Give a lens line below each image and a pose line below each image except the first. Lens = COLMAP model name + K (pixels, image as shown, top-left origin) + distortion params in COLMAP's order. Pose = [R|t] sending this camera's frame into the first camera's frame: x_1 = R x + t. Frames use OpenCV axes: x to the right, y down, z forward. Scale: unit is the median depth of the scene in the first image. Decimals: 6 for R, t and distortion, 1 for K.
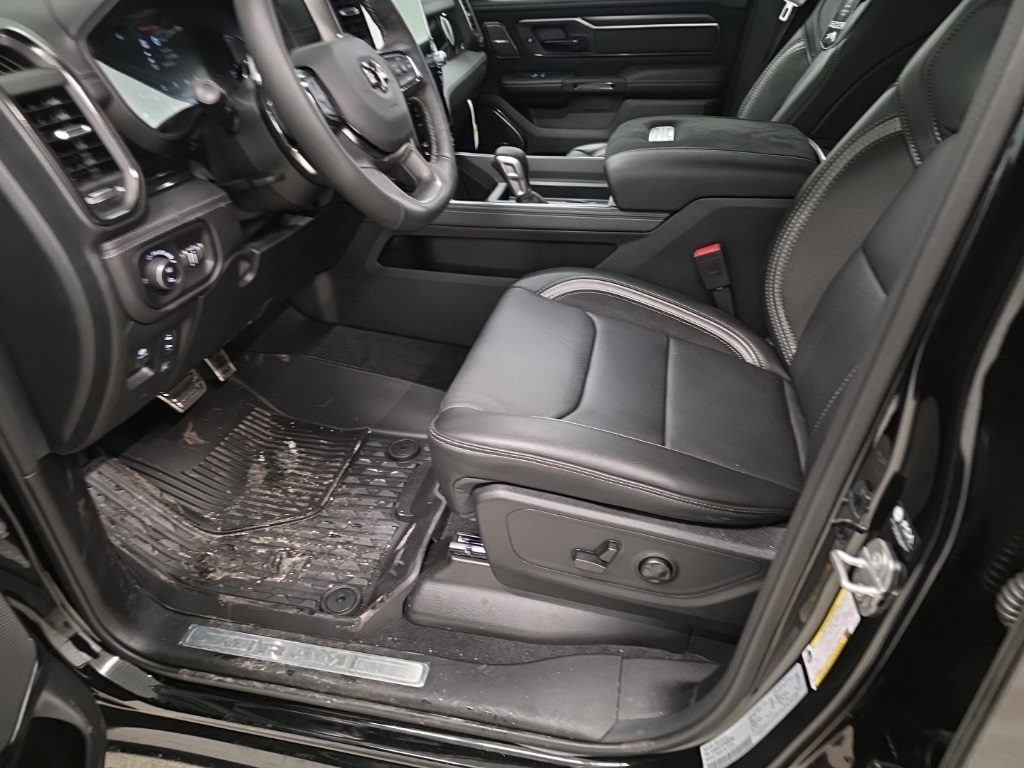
lens RADIAL K [[689.0, 0, 511.7], [0, 689.0, 389.0], [0, 0, 1]] dist [0.040580, -0.033285]
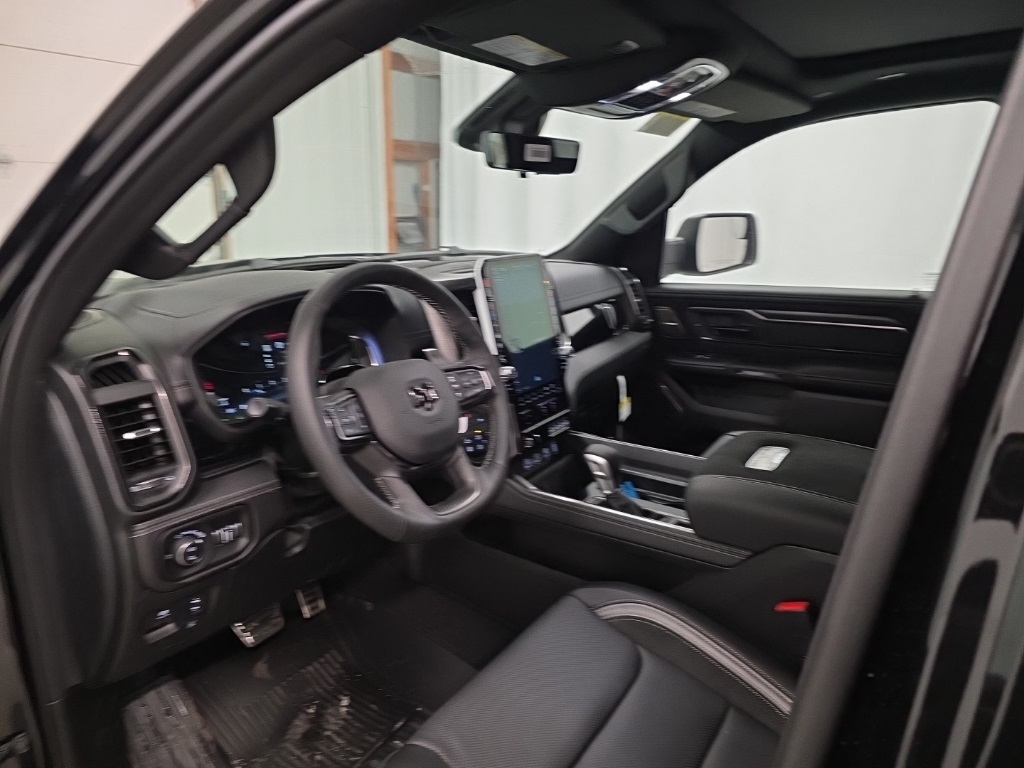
lens RADIAL K [[689.0, 0, 511.7], [0, 689.0, 377.9], [0, 0, 1]] dist [0.040580, -0.033285]
pose [[0.924106, 0.110314, -0.365868, 0.274075], [-0.215361, 0.941242, -0.260159, -0.188439], [0.315671, 0.319208, 0.893565, 0.053540]]
